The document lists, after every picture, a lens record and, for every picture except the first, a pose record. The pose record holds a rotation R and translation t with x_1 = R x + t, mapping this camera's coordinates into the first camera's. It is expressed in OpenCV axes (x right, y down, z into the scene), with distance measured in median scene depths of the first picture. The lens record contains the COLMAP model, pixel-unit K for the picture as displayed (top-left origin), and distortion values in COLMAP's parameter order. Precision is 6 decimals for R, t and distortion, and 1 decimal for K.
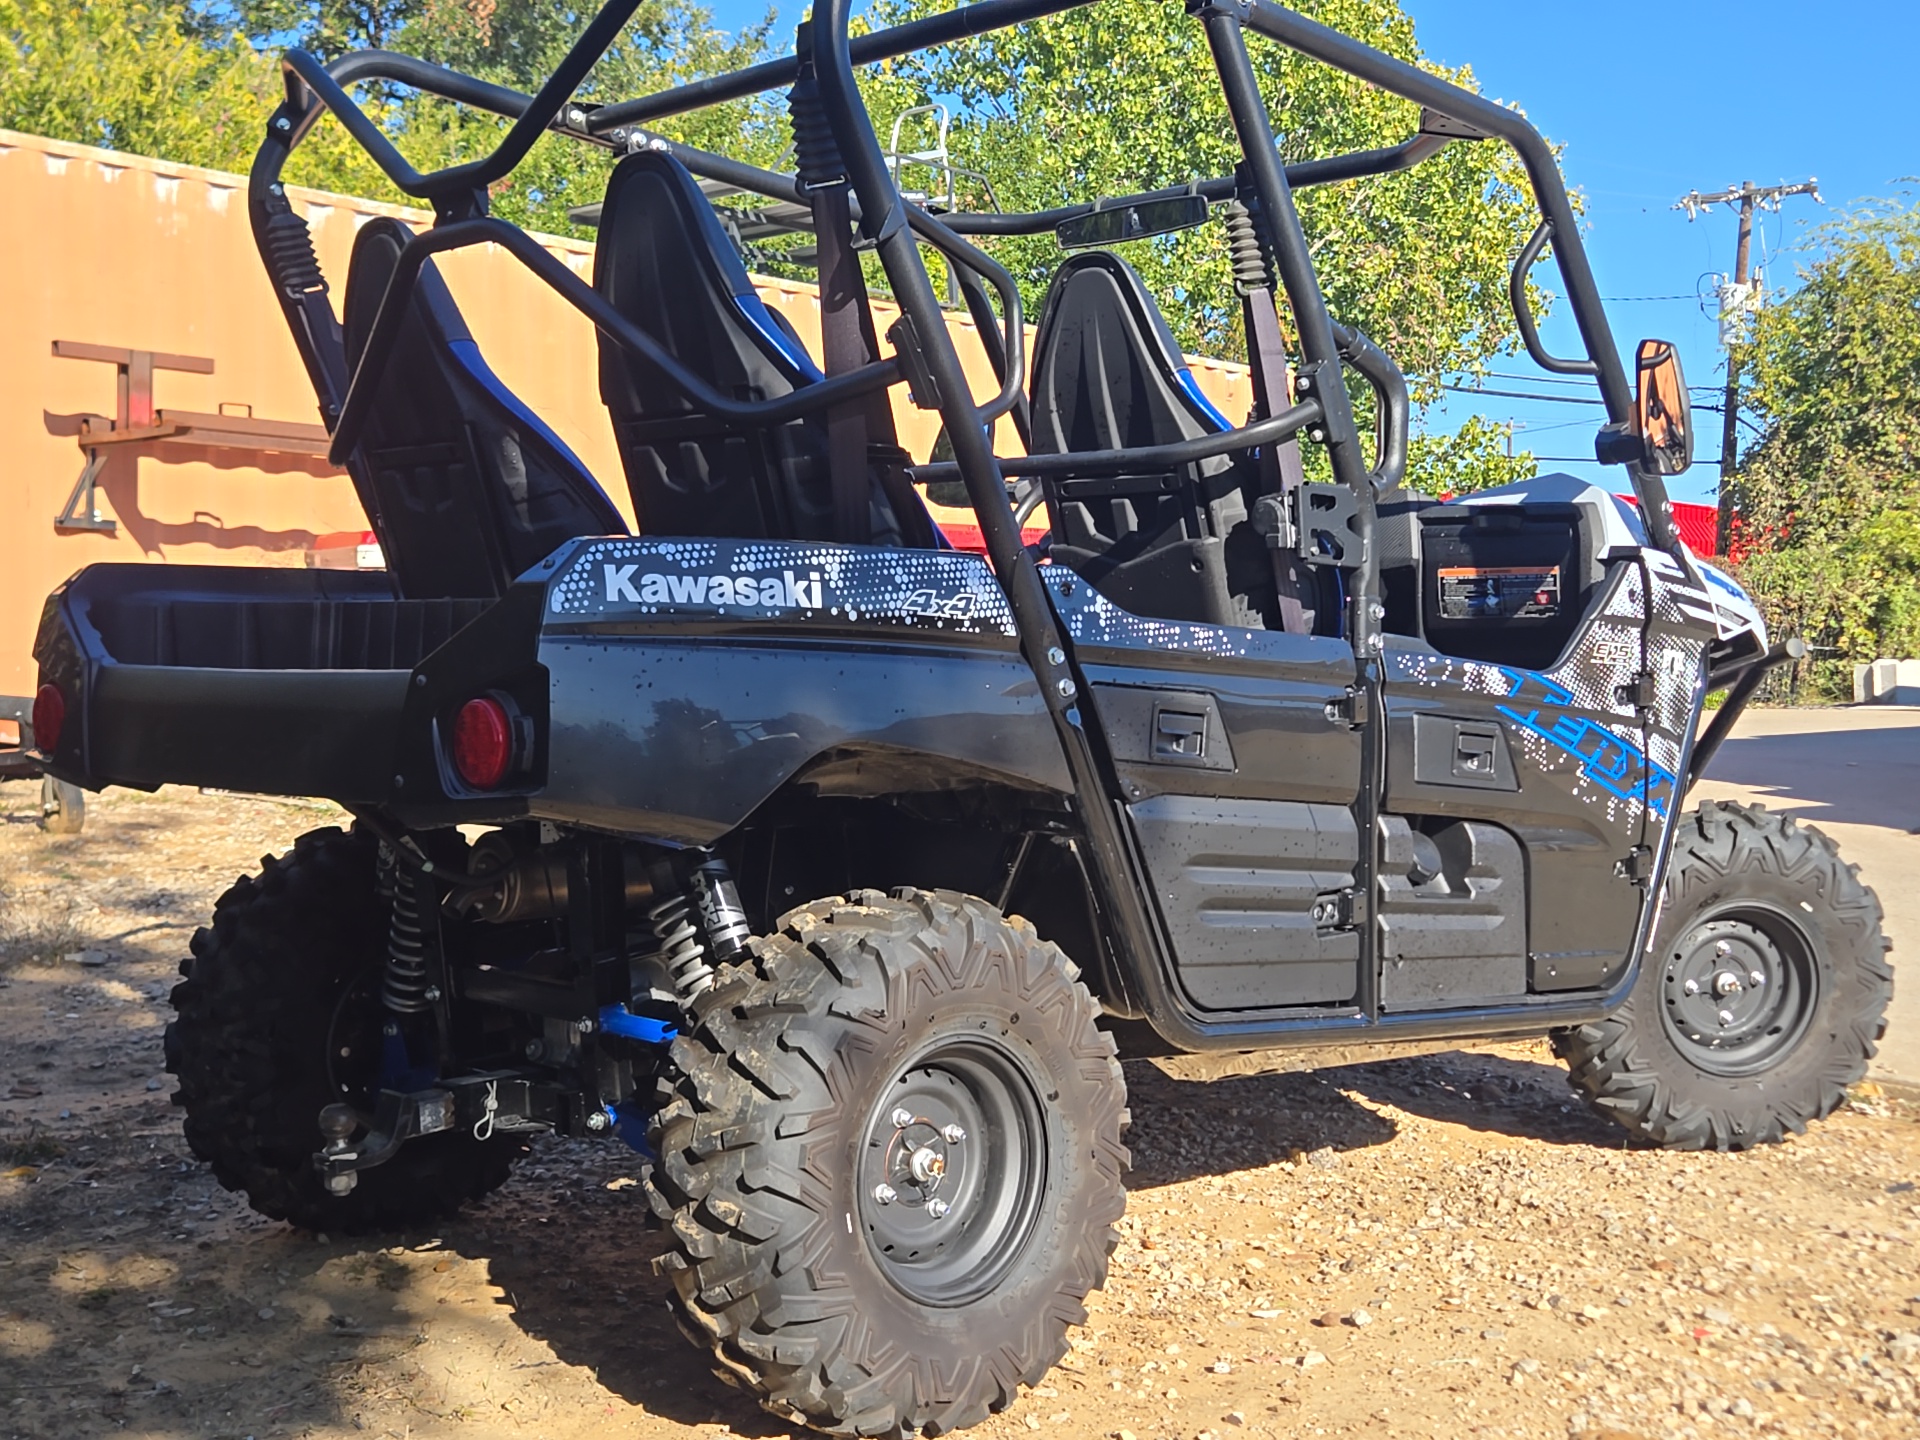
lens RADIAL K [[1786.1, 0, 960.0], [0, 1786.1, 720.0], [0, 0, 1]] dist [0.021738, 0.000224]
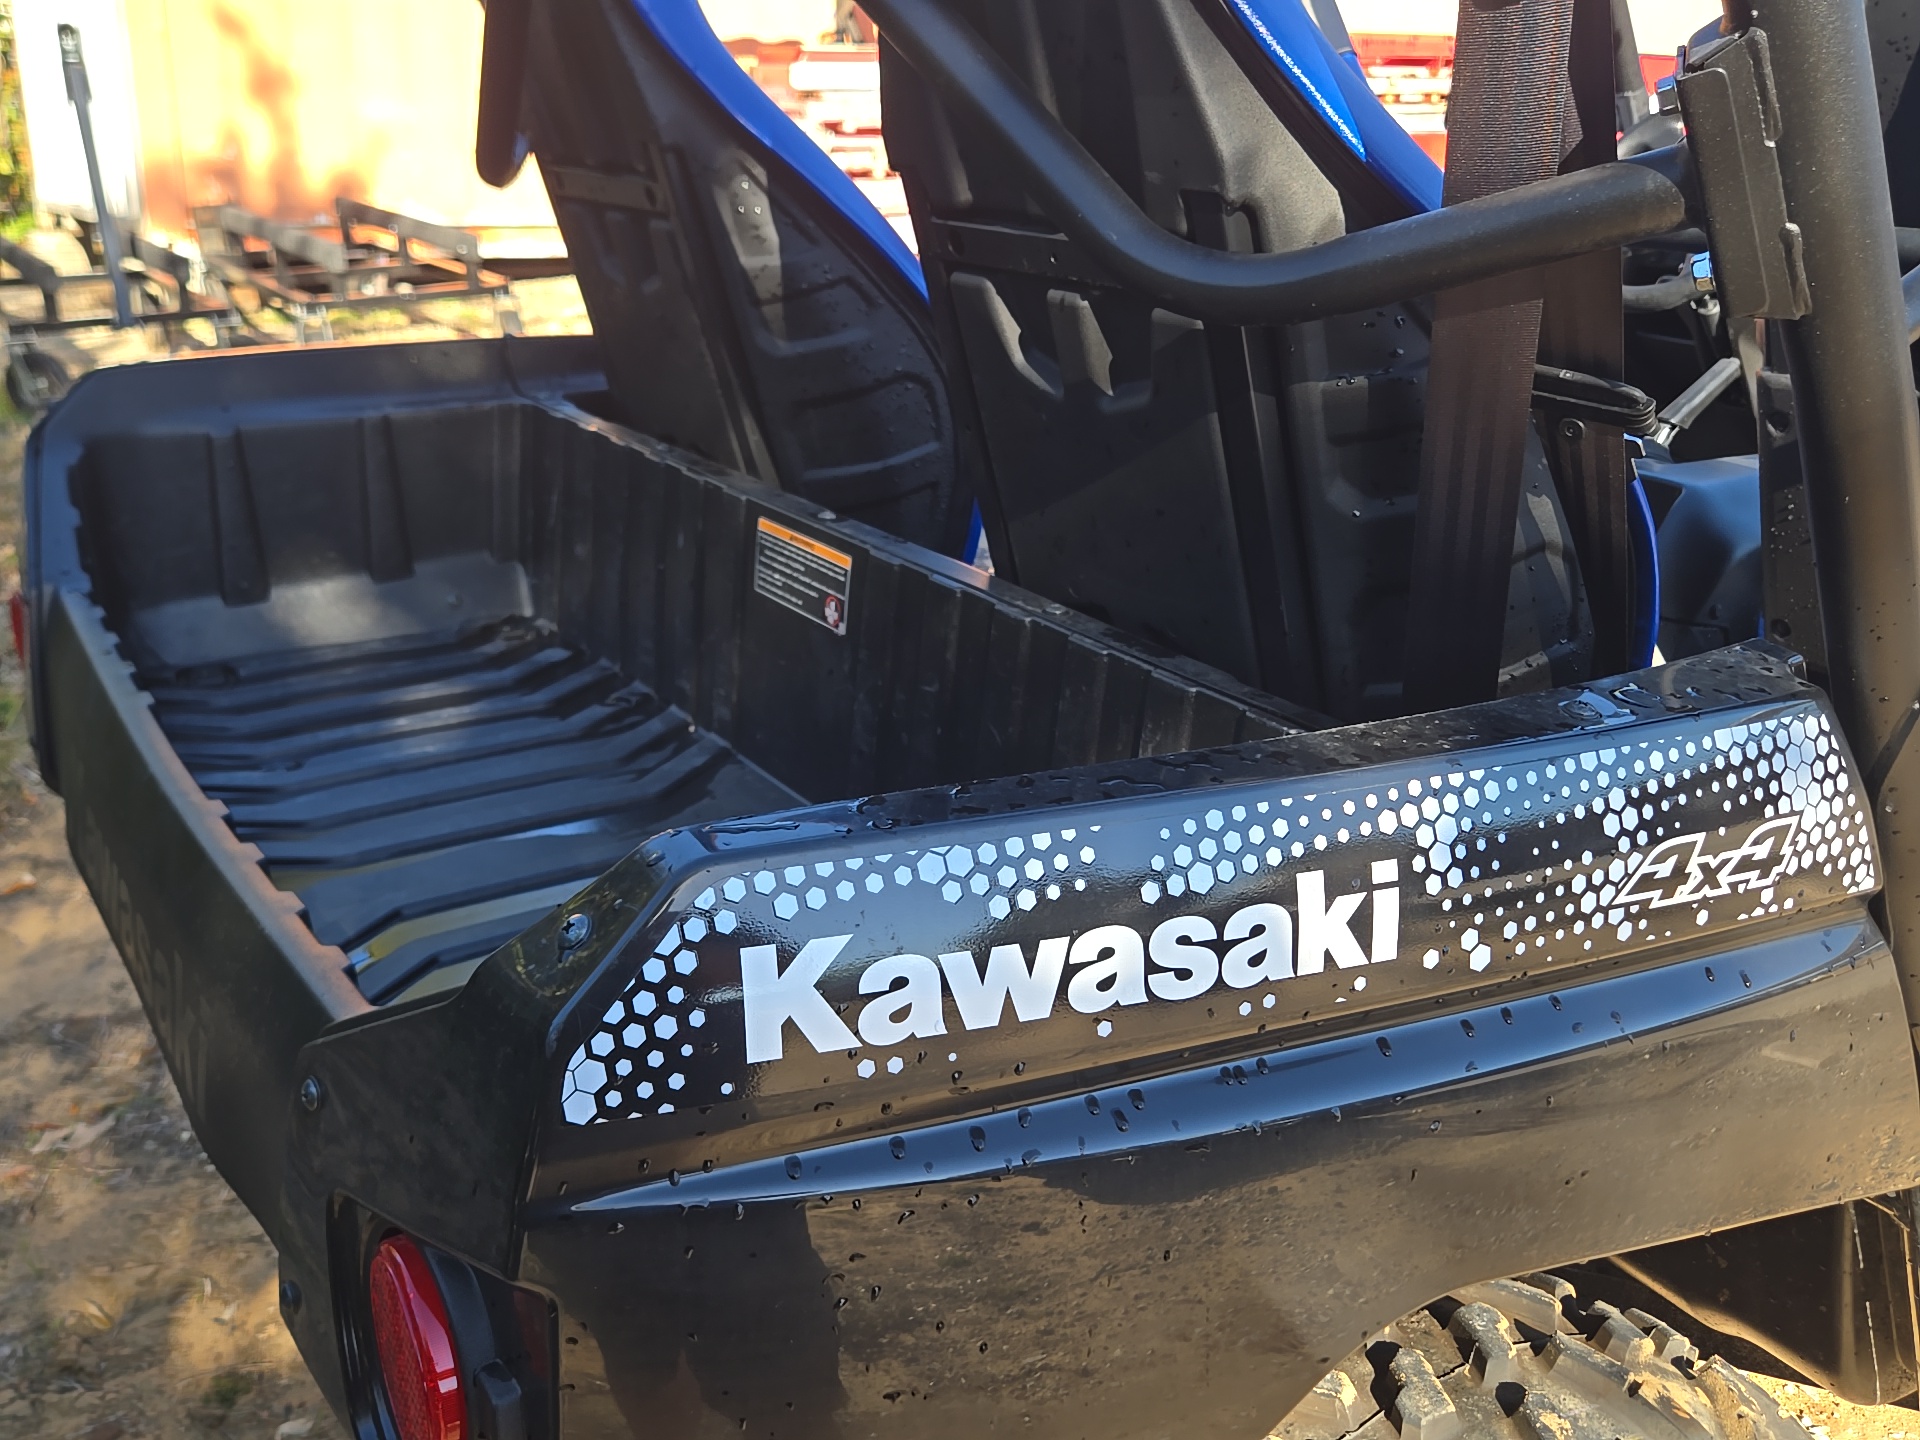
lens RADIAL K [[1786.1, 0, 960.0], [0, 1786.1, 720.0], [0, 0, 1]] dist [0.021738, 0.000224]
pose [[0.972448, 0.091548, -0.214391, -0.091614], [-0.035235, 0.966818, 0.253025, -0.196423], [0.230441, -0.238499, 0.943406, 0.680139]]
